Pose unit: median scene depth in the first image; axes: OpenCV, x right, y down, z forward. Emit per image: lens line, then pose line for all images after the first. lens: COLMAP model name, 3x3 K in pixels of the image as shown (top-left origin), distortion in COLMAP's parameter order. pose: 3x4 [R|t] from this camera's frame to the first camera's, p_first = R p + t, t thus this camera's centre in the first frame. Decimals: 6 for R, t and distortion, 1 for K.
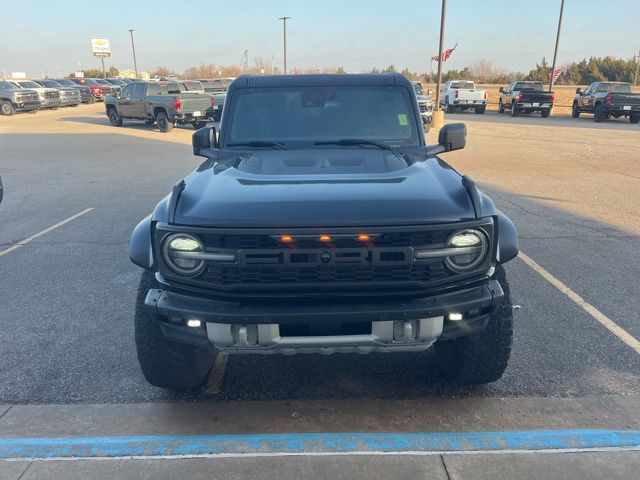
lens RADIAL K [[486.7, 0, 323.6], [0, 486.7, 243.1], [0, 0, 1]] dist [0.009808, 0.001941]
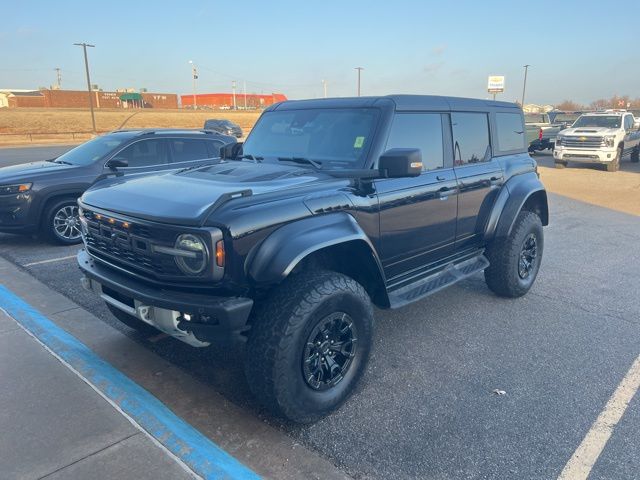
lens RADIAL K [[486.7, 0, 323.6], [0, 486.7, 243.1], [0, 0, 1]] dist [0.009808, 0.001941]
pose [[0.721041, 0.174187, -0.670640, 0.793033], [-0.217295, 0.975904, 0.019849, -0.061092], [0.657938, 0.131415, 0.741517, 0.265449]]
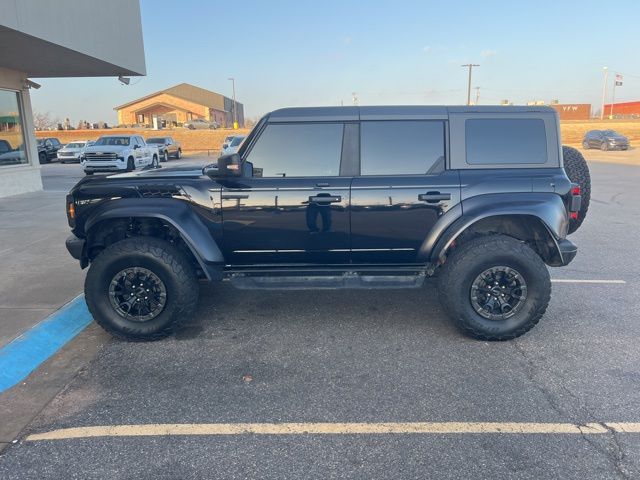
lens RADIAL K [[485.2, 0, 322.0], [0, 485.2, 234.0], [0, 0, 1]] dist [0.014740, 0.000739]
pose [[-0.000345, 0.204360, -0.978896, 1.364125], [-0.298411, 0.934274, 0.195150, -0.350042], [0.954437, 0.292181, 0.060661, 1.184327]]
